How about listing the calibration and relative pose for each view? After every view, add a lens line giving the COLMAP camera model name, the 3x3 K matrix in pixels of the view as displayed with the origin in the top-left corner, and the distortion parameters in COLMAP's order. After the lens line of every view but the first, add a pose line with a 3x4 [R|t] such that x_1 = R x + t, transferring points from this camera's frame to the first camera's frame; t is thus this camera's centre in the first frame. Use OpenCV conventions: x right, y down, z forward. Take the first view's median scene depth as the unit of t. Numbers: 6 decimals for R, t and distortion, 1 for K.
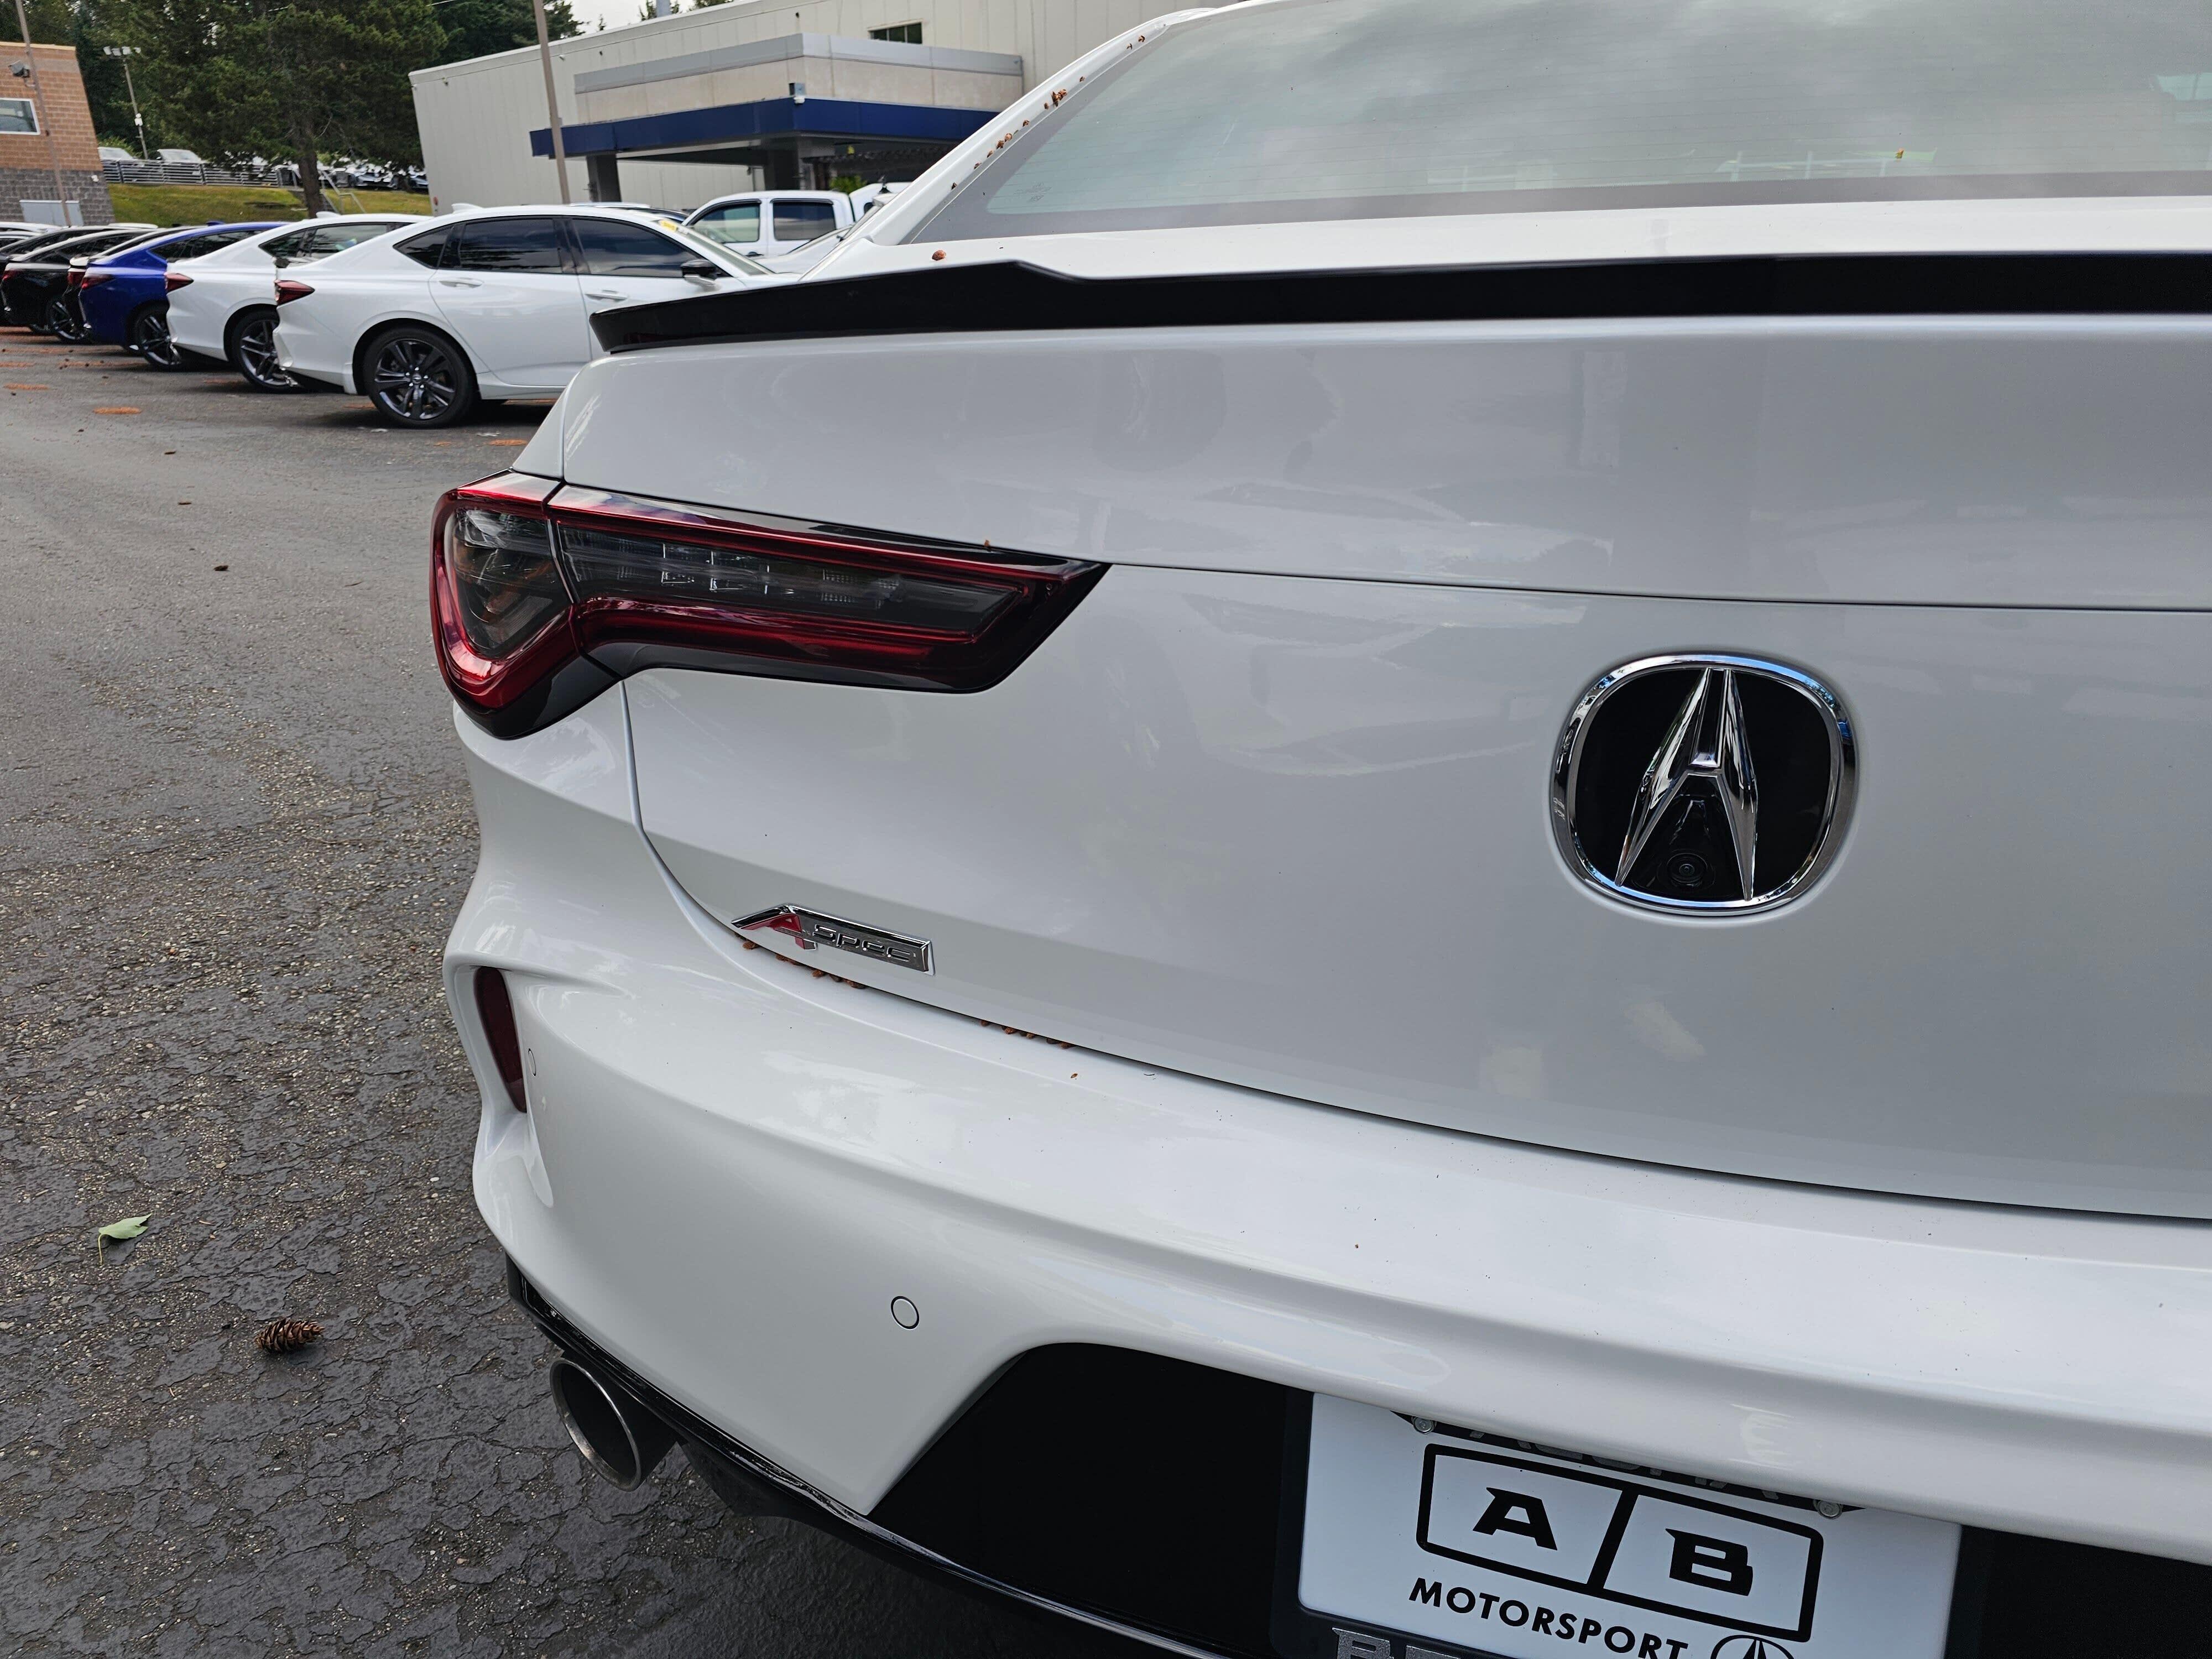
lens RADIAL K [[1475.3, 0, 1115.7], [0, 1475.3, 846.4], [0, 0, 1]] dist [0.044253, -0.035487]
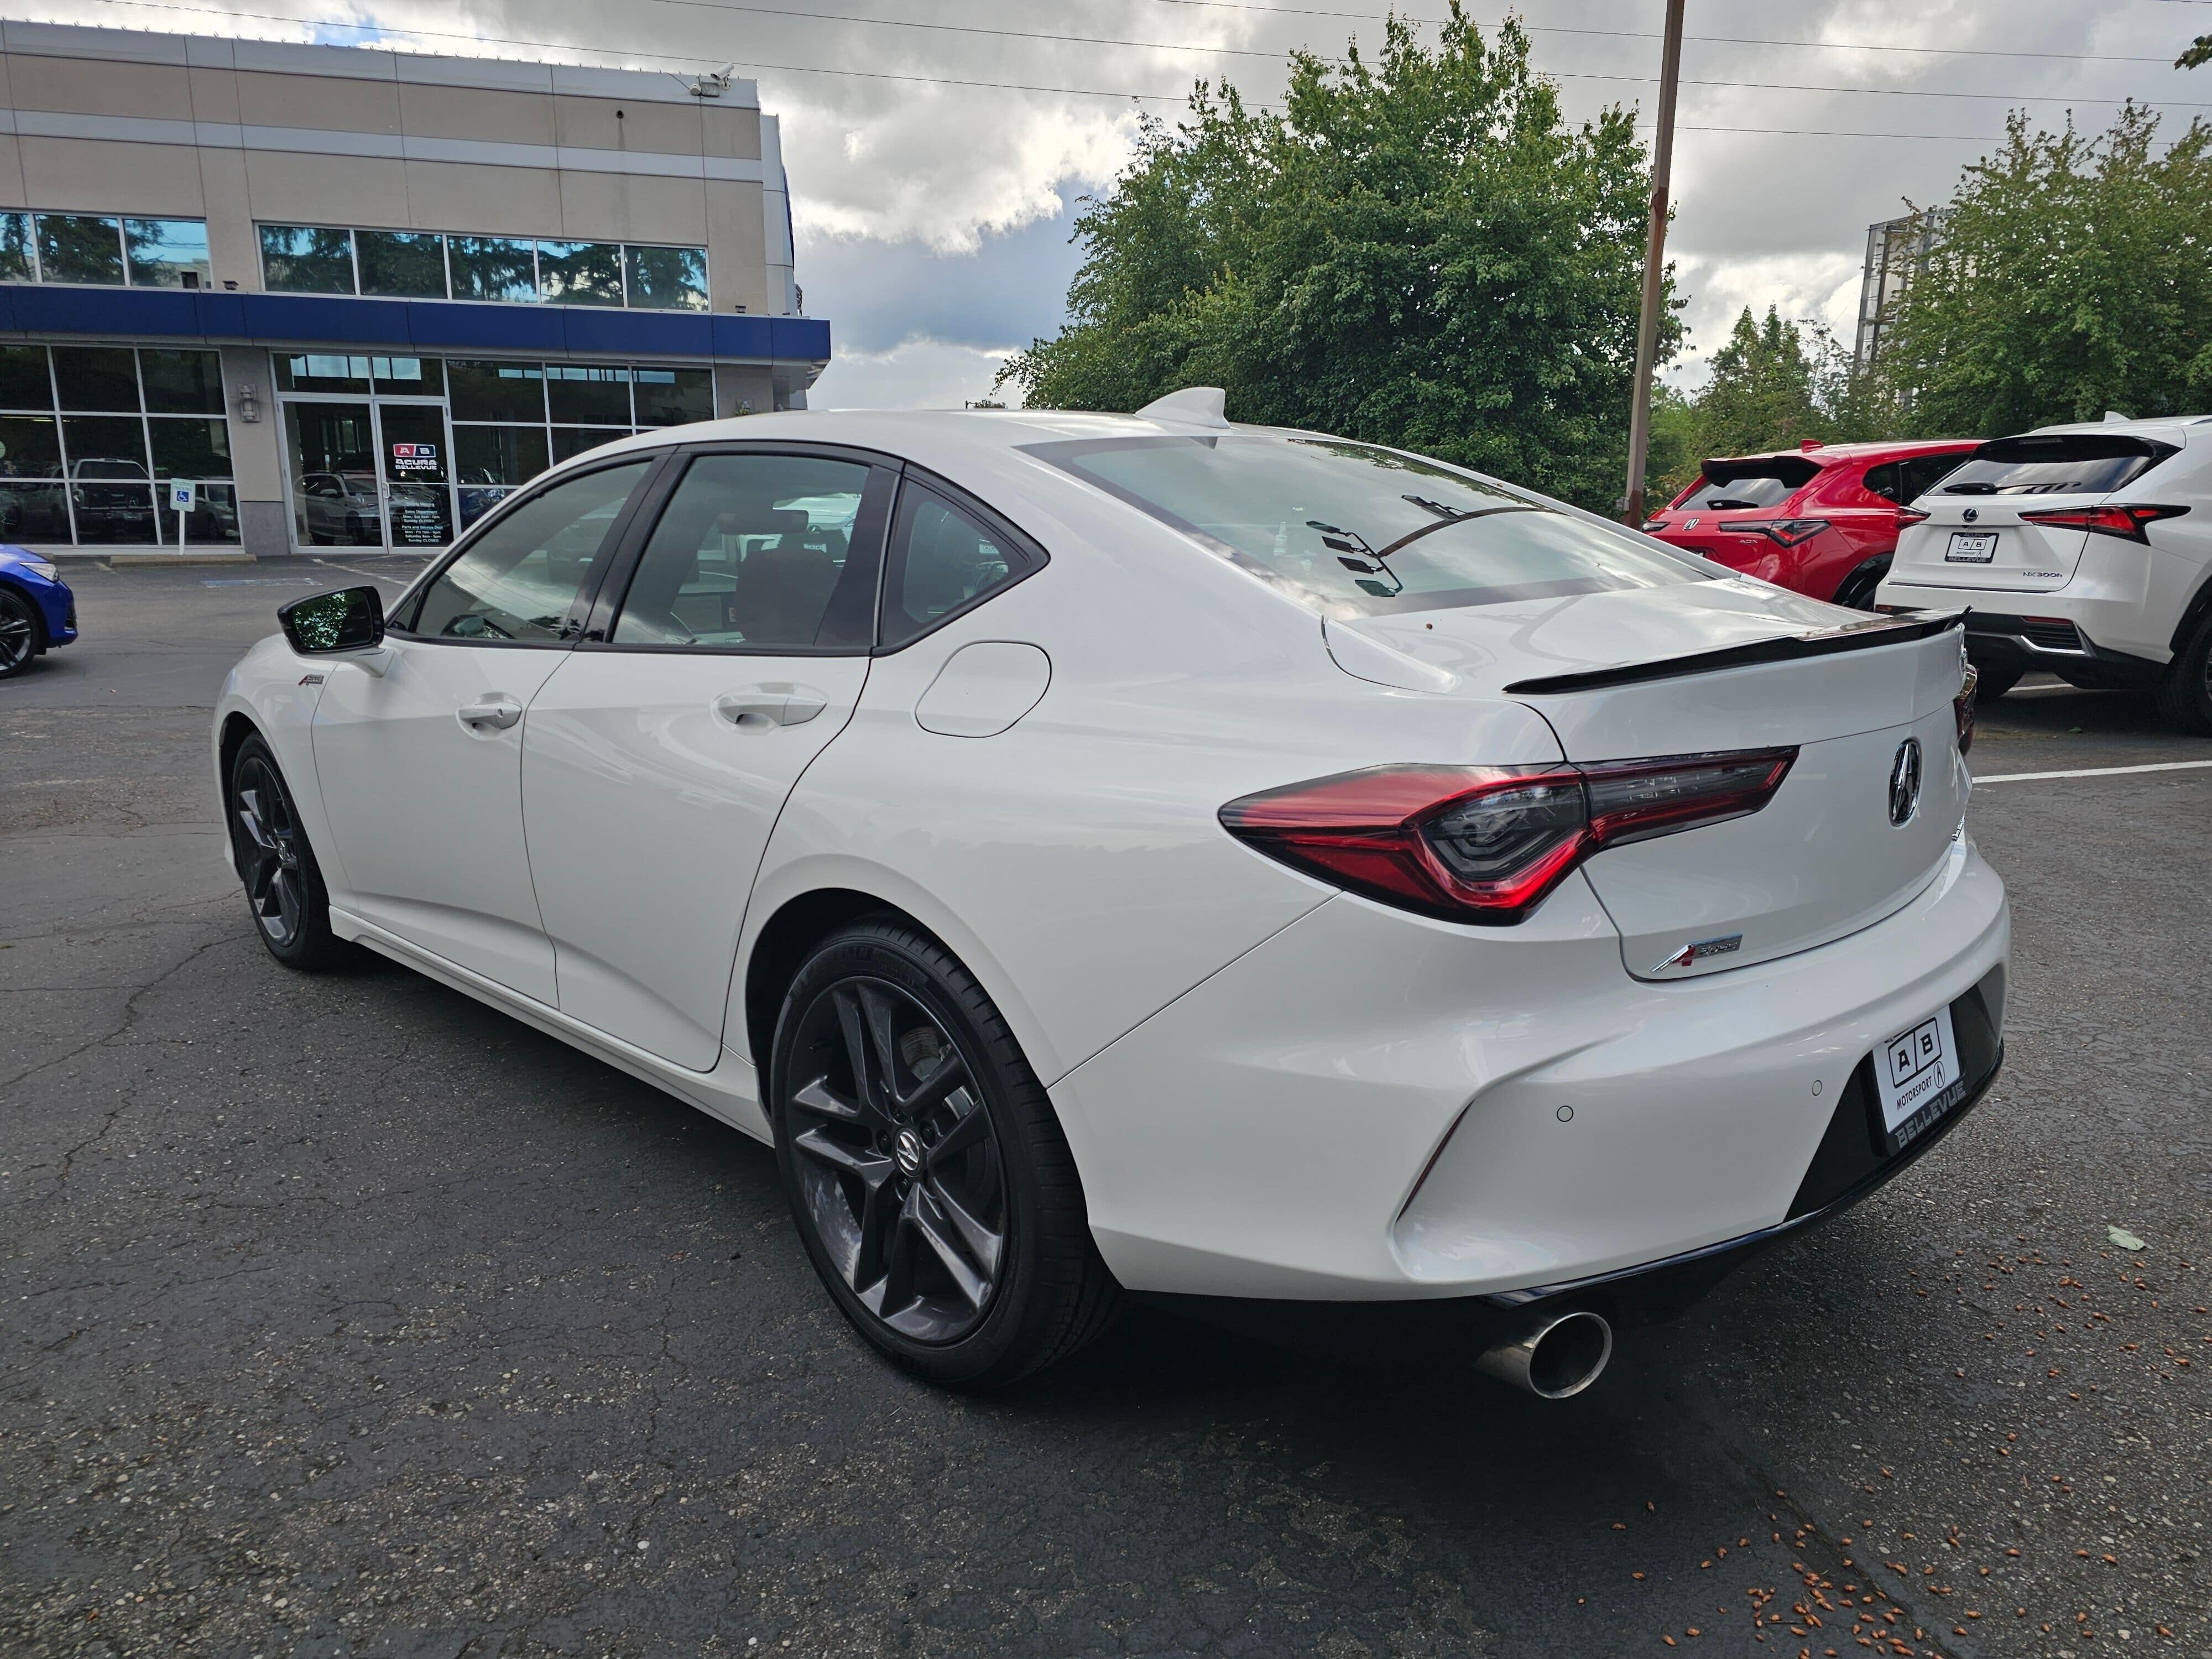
lens RADIAL K [[1475.3, 0, 1124.5], [0, 1475.3, 821.9], [0, 0, 1]] dist [0.044253, -0.035487]
pose [[0.481238, -0.176714, 0.858593, -1.935299], [0.316418, 0.948452, 0.017858, -0.334575], [-0.817490, 0.263081, 0.512346, 0.467918]]
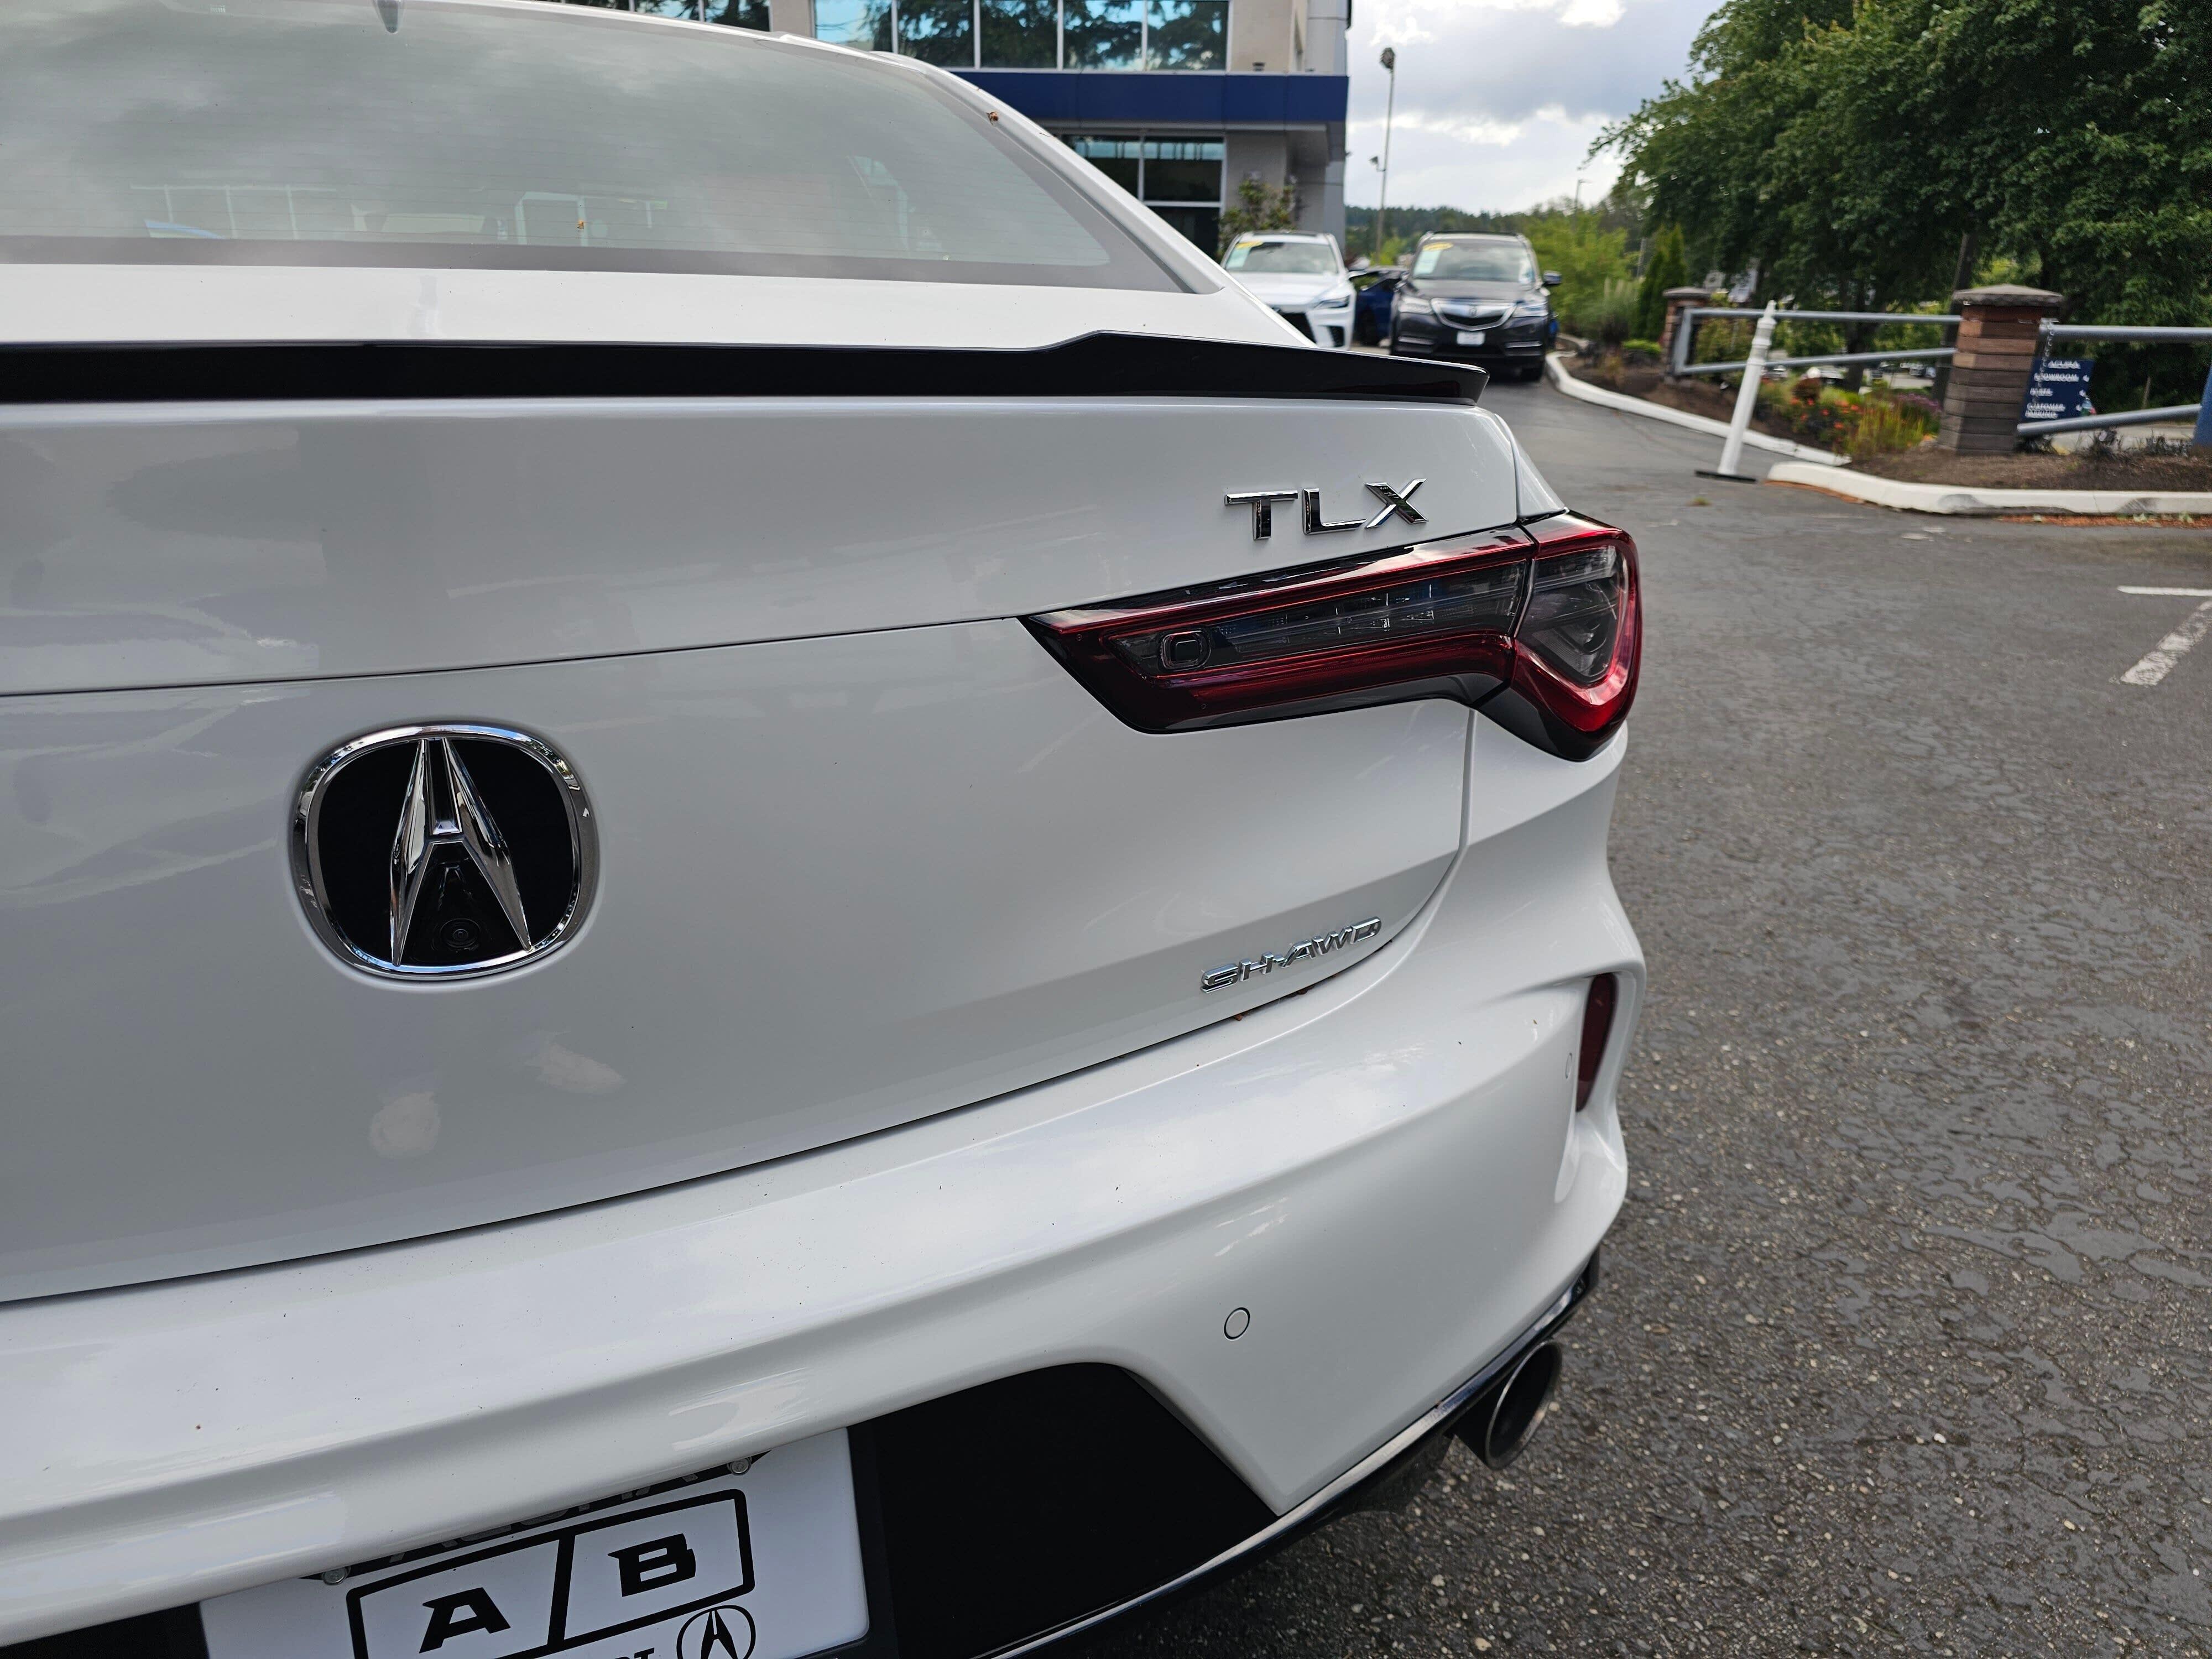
lens RADIAL K [[1475.3, 0, 1126.4], [0, 1475.3, 851.0], [0, 0, 1]] dist [0.044253, -0.035487]
pose [[0.774502, -0.201266, 0.599699, 0.087228], [0.207222, 0.976447, 0.060082, -0.004397], [-0.597667, 0.077737, 0.797967, -0.054277]]
